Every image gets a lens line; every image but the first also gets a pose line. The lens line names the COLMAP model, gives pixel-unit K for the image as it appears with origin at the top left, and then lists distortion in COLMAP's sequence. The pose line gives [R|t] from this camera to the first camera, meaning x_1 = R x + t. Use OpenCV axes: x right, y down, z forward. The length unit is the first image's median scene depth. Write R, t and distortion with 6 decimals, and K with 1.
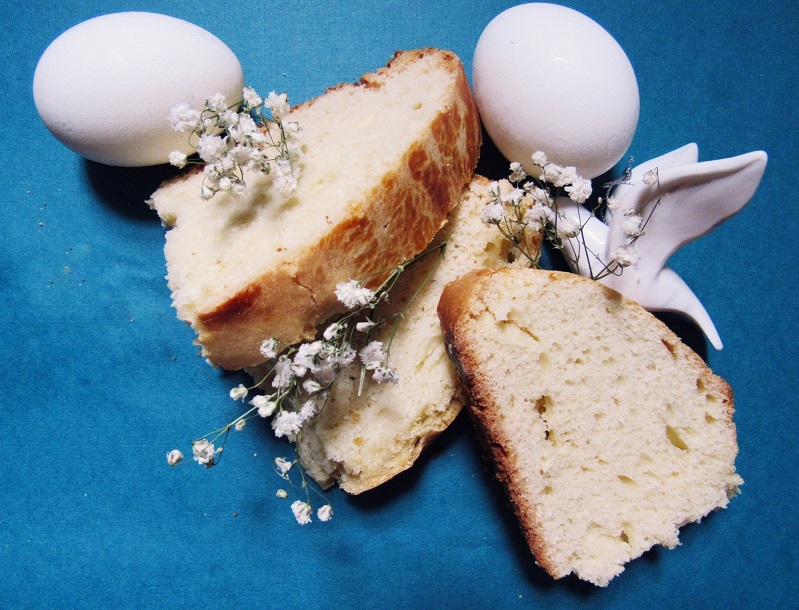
lens RADIAL K [[585.8, 0, 398.5], [0, 585.8, 304.8], [0, 0, 1]] dist [-0.034919, 0.000921]
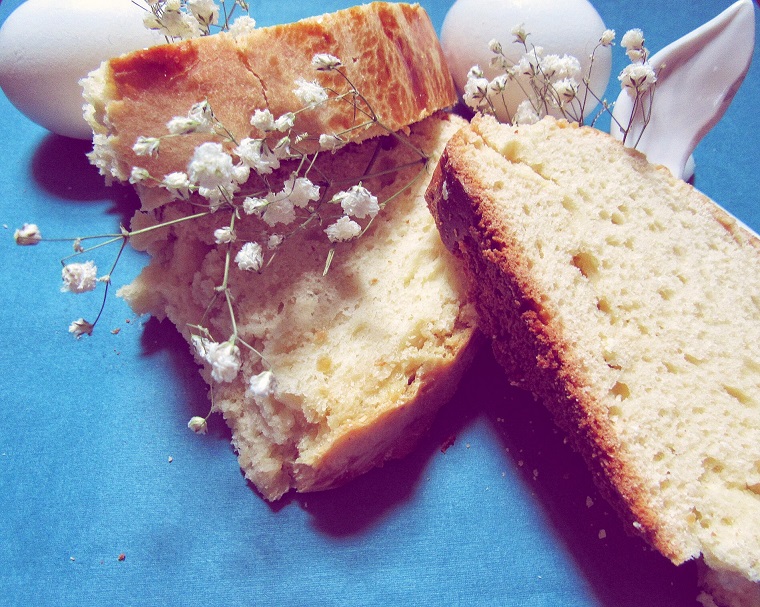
lens RADIAL K [[583.1, 0, 399.4], [0, 583.1, 292.4], [0, 0, 1]] dist [-0.028007, -0.002044]
pose [[0.998142, -0.046340, 0.039571, -0.006005], [0.060344, 0.841982, -0.536121, 0.558353], [-0.008474, 0.537512, 0.843213, 0.414168]]
